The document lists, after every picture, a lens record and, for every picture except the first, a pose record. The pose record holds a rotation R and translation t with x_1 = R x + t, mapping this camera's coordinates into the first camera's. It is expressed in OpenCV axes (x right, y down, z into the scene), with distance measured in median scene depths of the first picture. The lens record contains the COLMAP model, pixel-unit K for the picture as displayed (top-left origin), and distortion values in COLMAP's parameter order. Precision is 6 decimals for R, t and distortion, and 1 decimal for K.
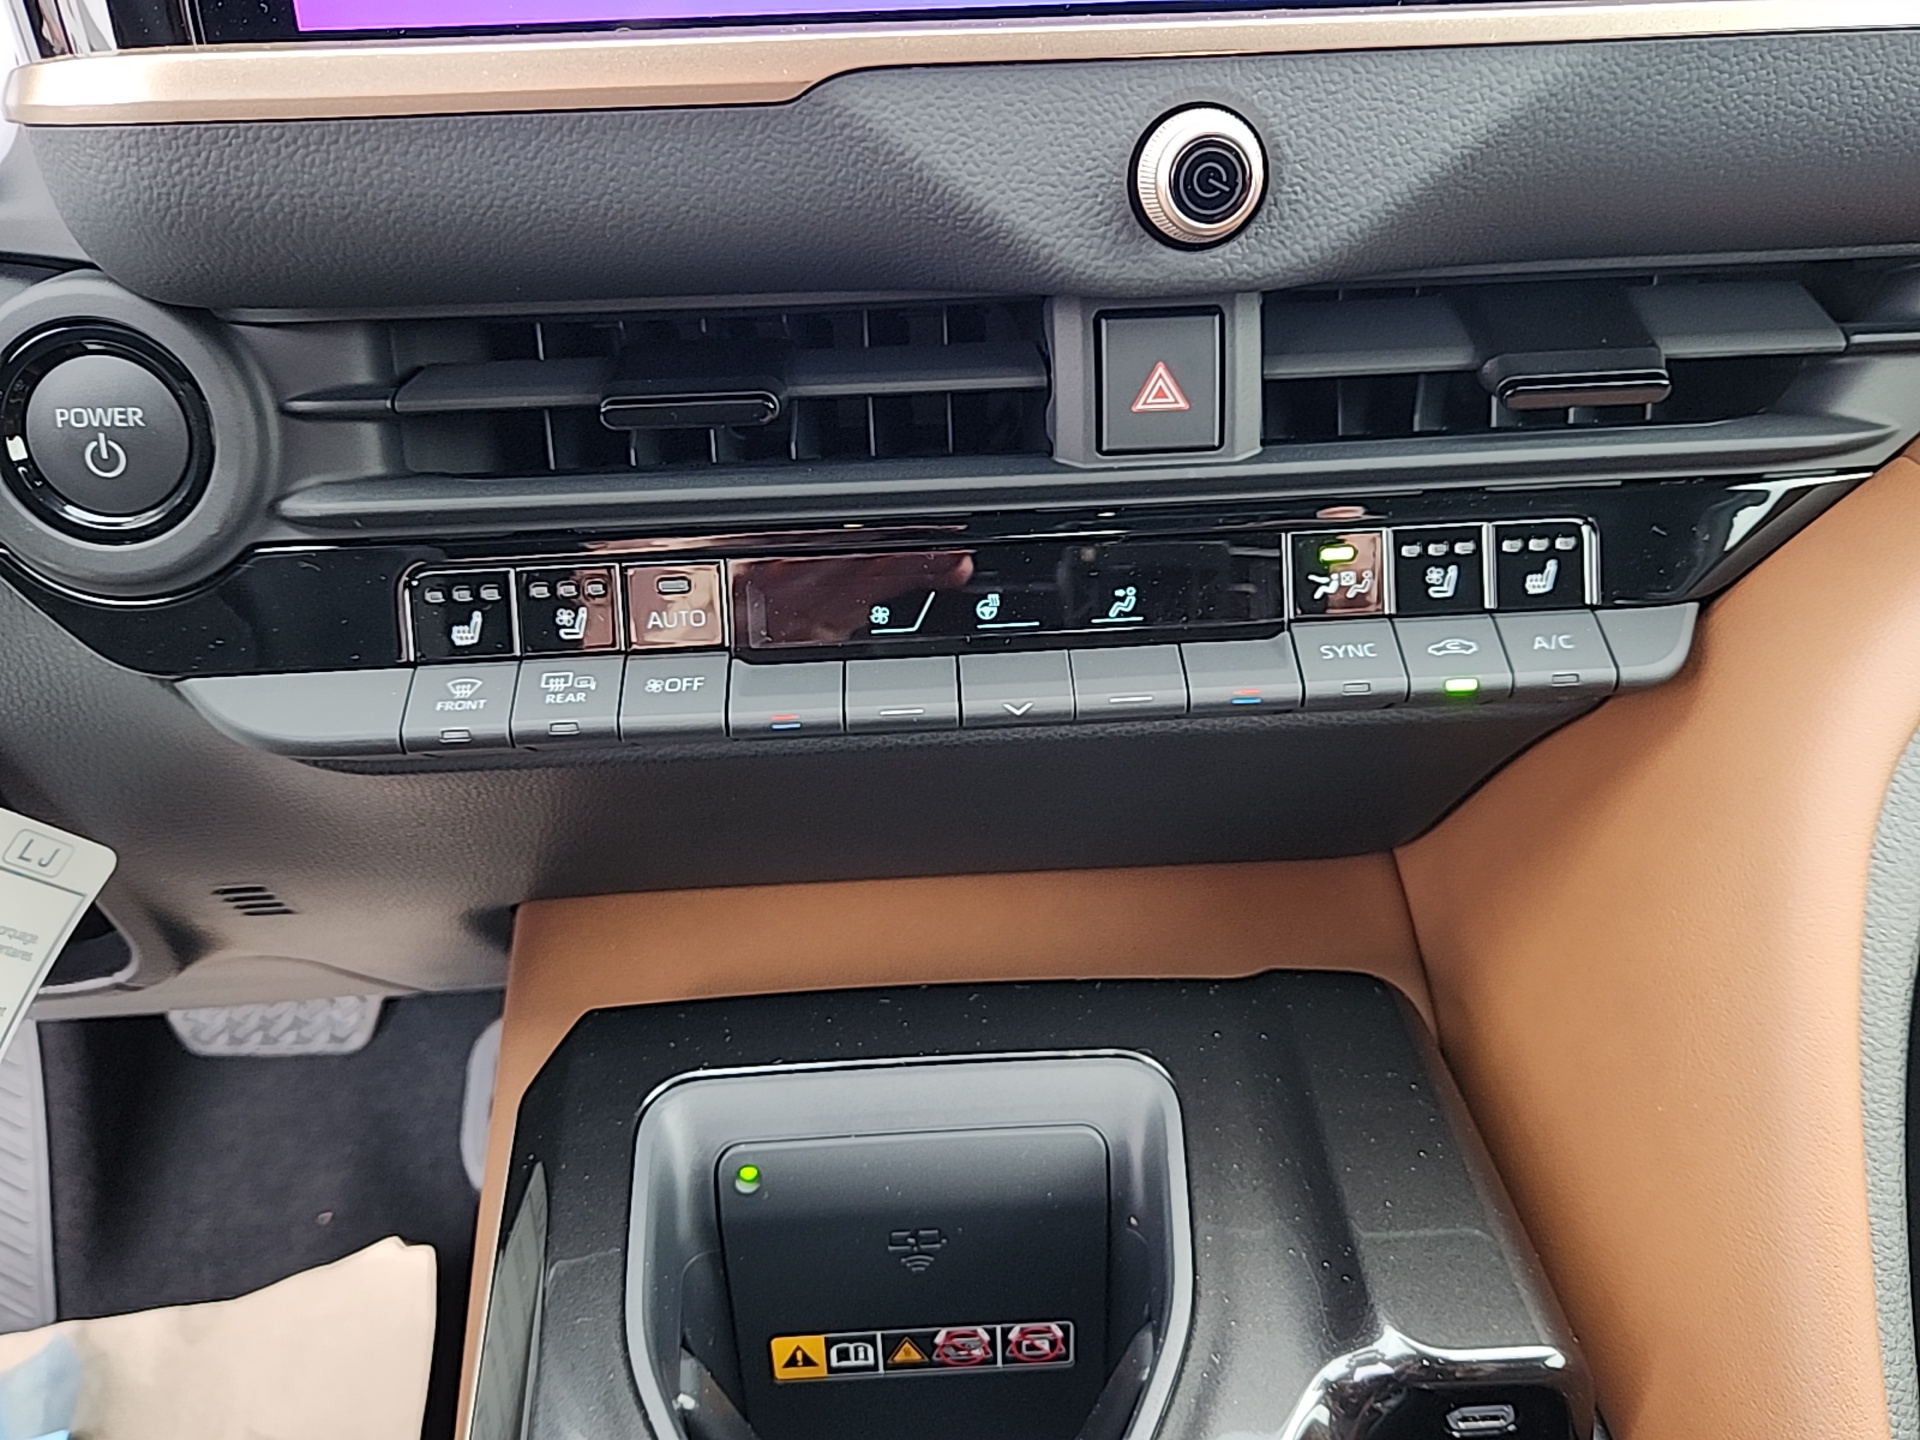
lens RADIAL K [[1665.3, 0, 999.3], [0, 1665.3, 712.6], [0, 0, 1]] dist [0.062625, -0.086033]
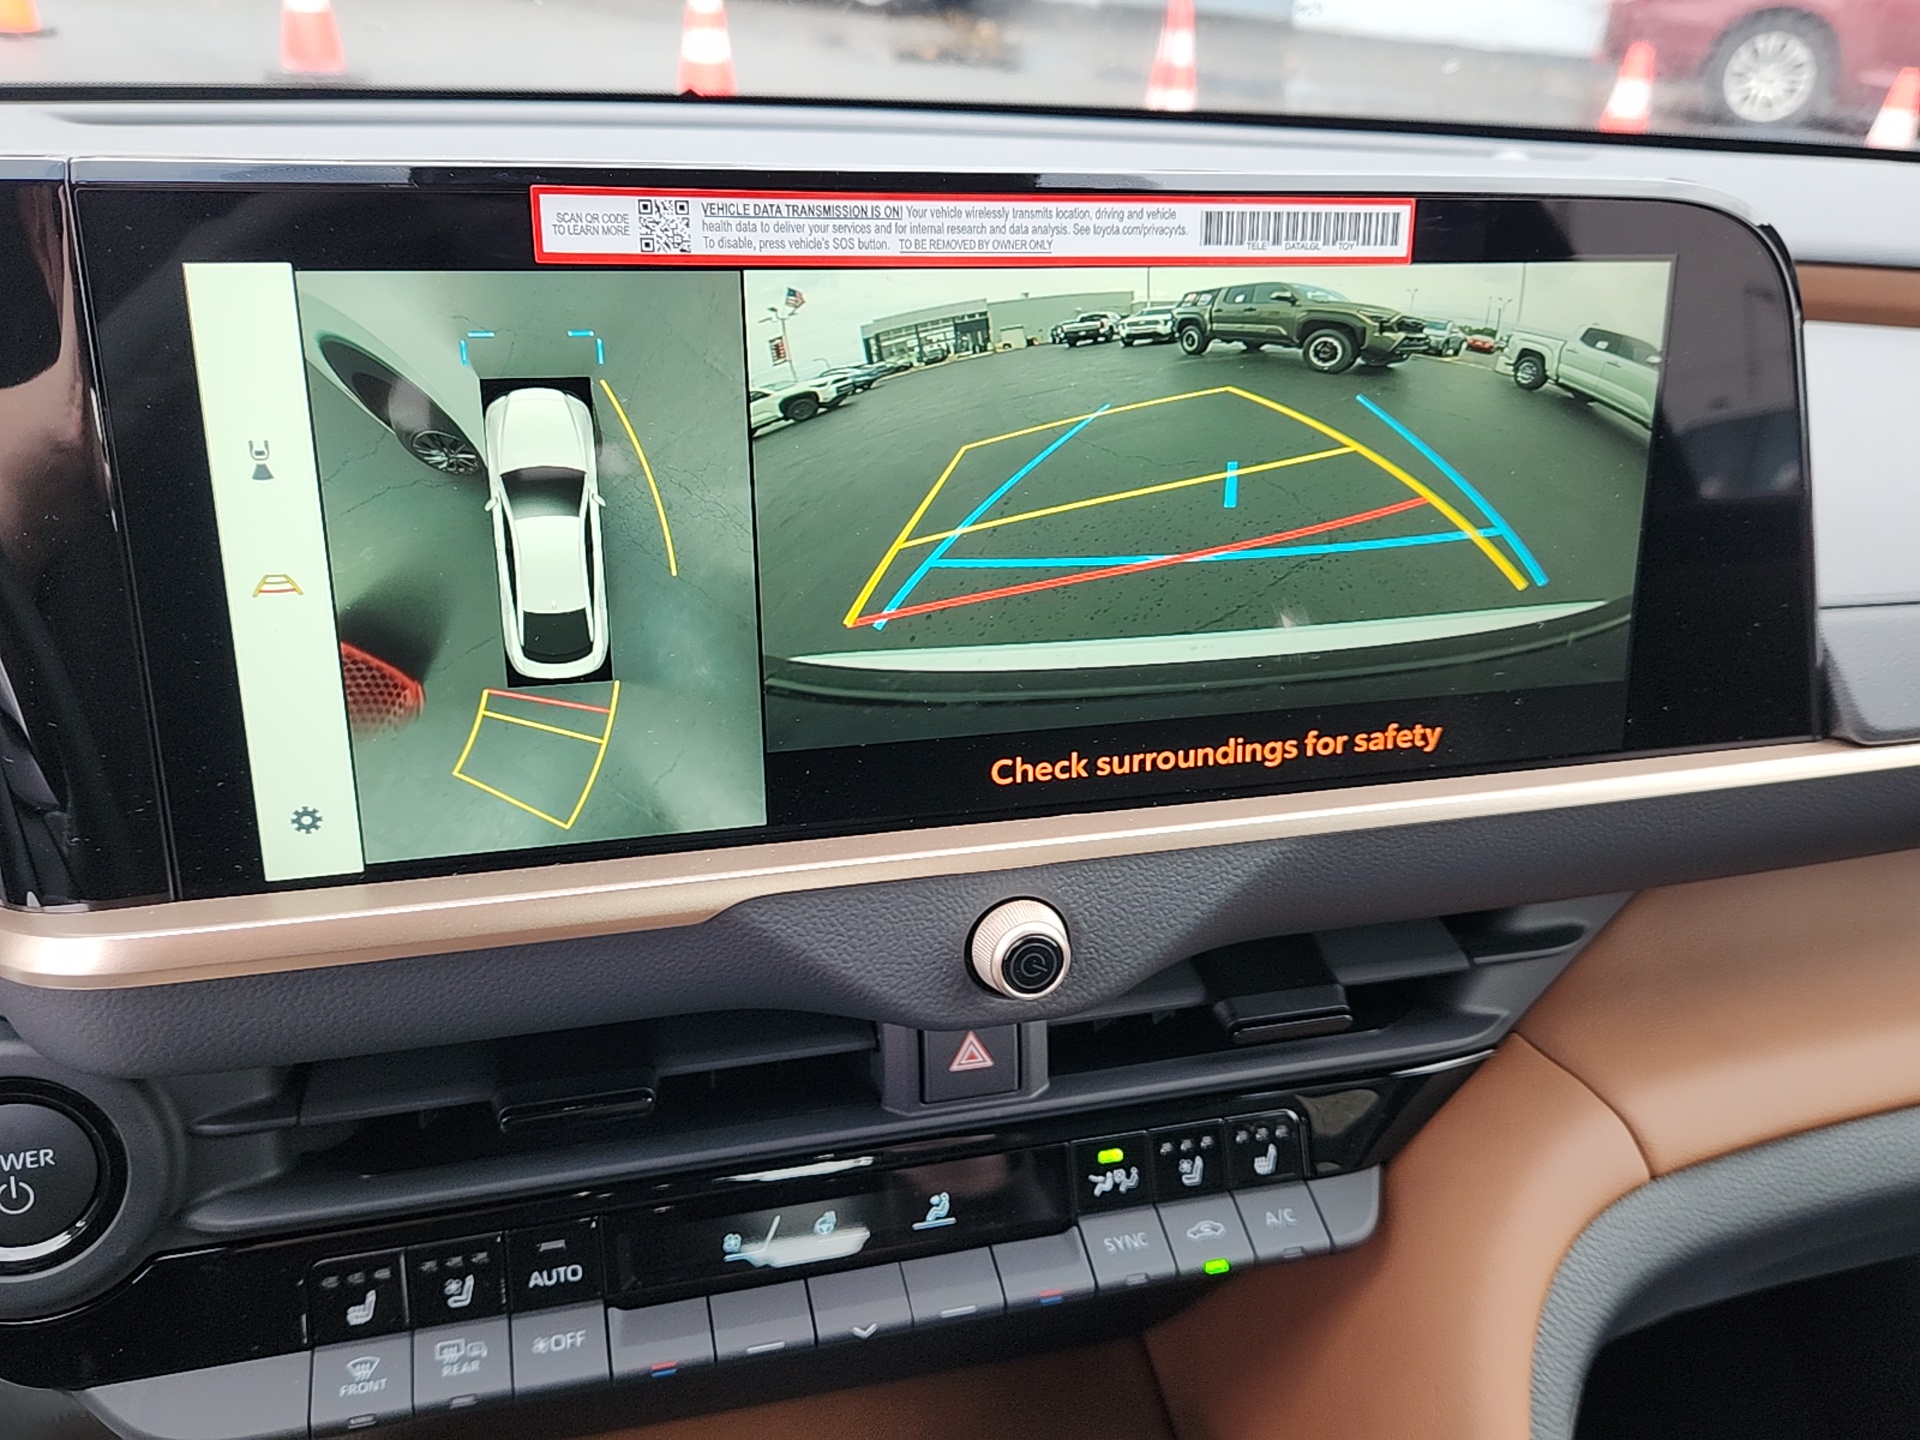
lens RADIAL K [[1665.3, 0, 999.3], [0, 1665.3, 712.6], [0, 0, 1]] dist [0.062625, -0.086033]
pose [[0.972148, -0.033811, 0.231918, -0.155099], [0.058209, 0.993366, -0.099178, -0.309462], [-0.227026, 0.109916, 0.967666, -0.214378]]
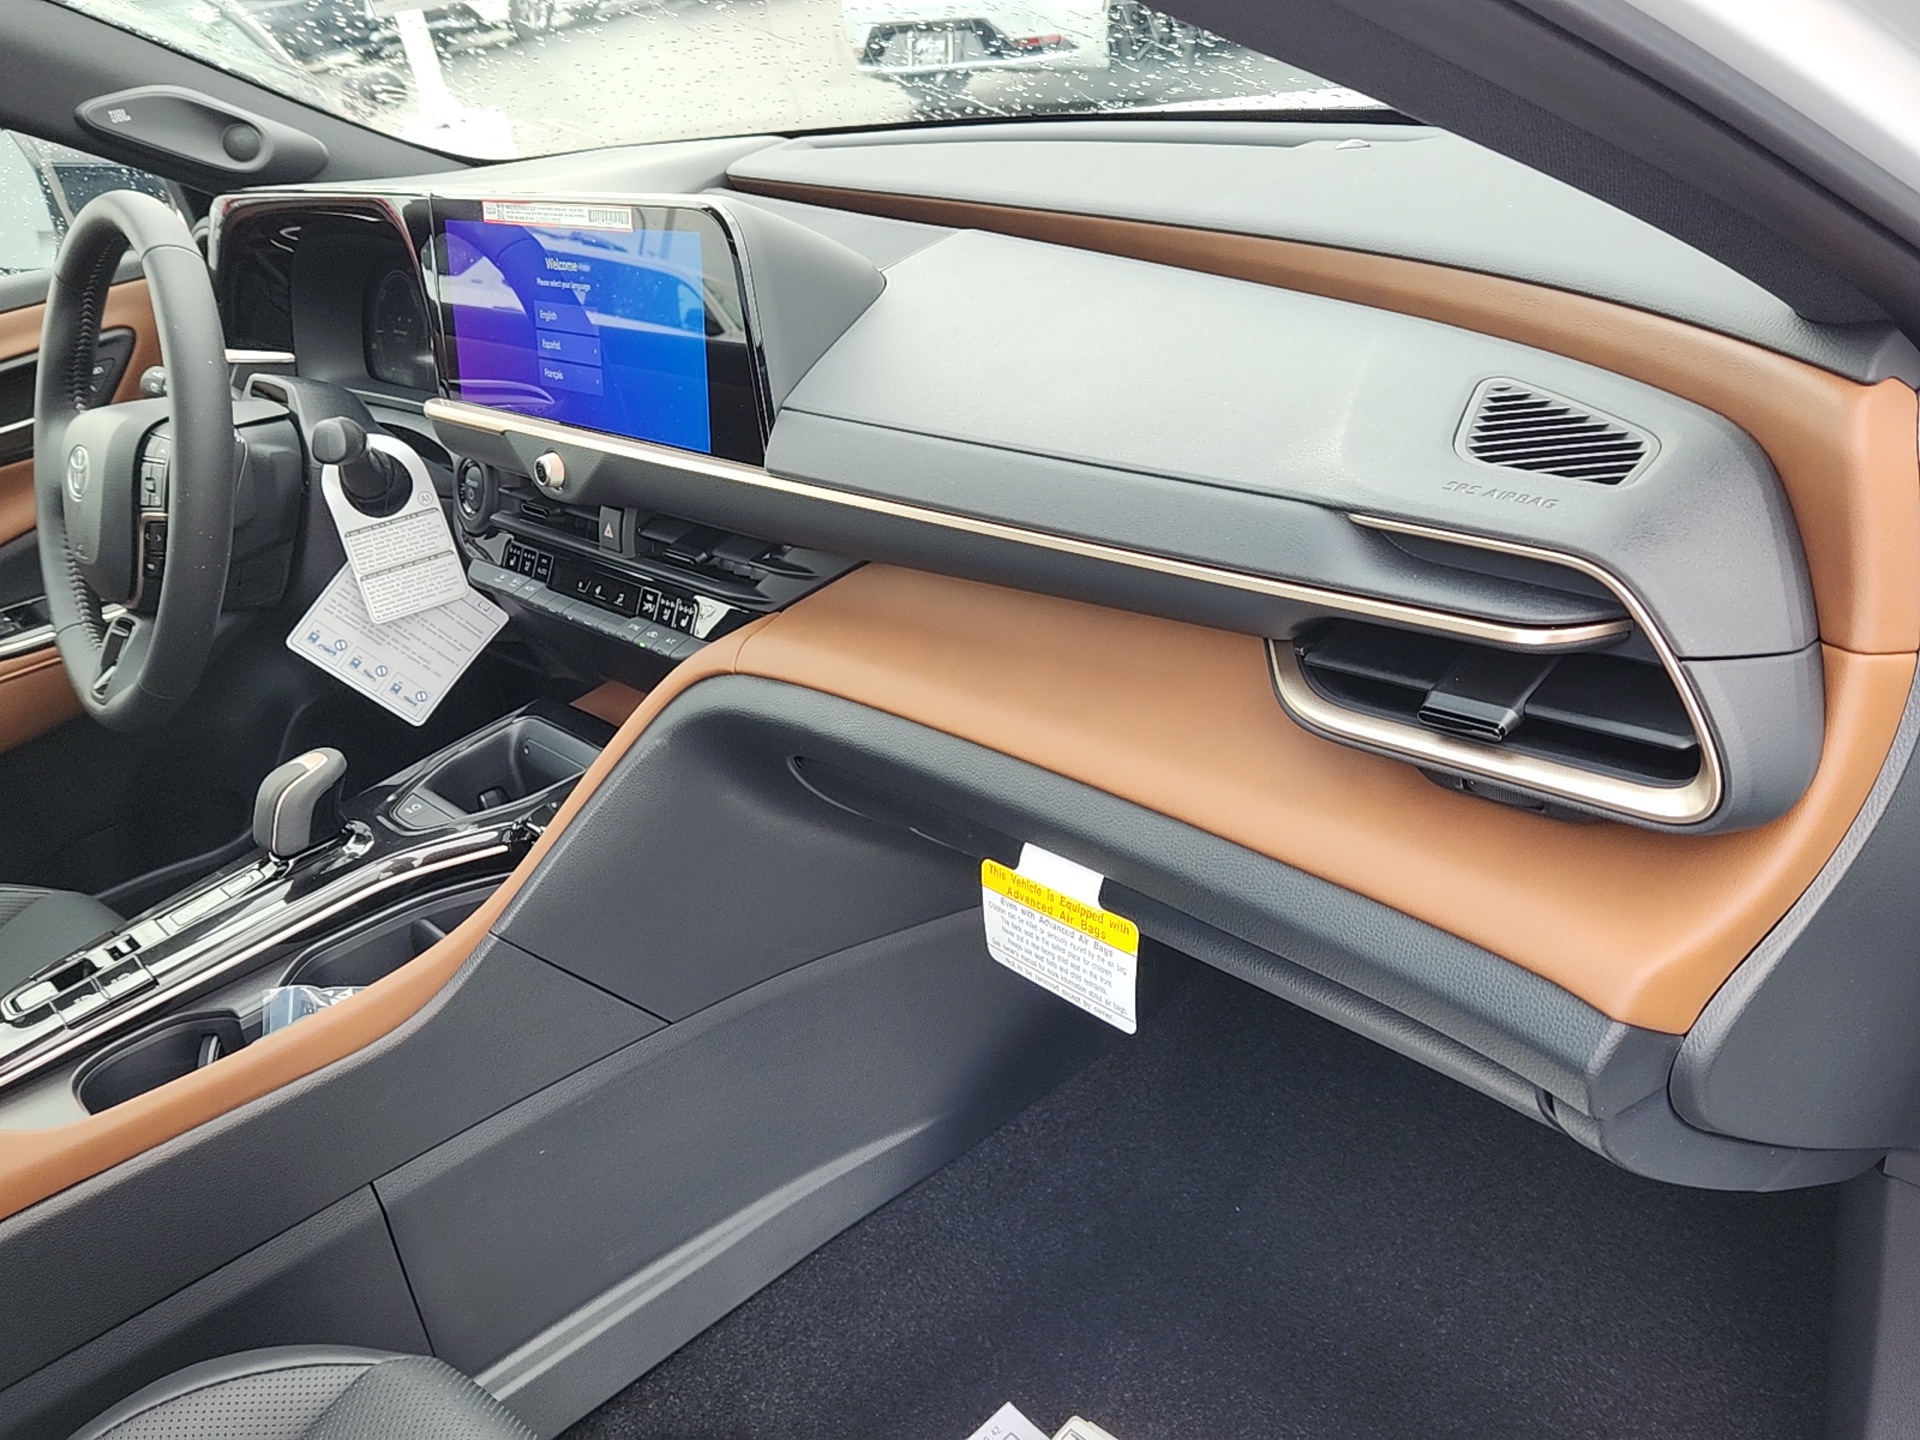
lens RADIAL K [[1665.3, 0, 999.3], [0, 1665.3, 712.6], [0, 0, 1]] dist [0.062625, -0.086033]
pose [[0.625281, 0.264125, -0.734344, 2.938247], [-0.319255, 0.945217, 0.068130, -0.312225], [0.712109, 0.191843, 0.675349, -0.557782]]
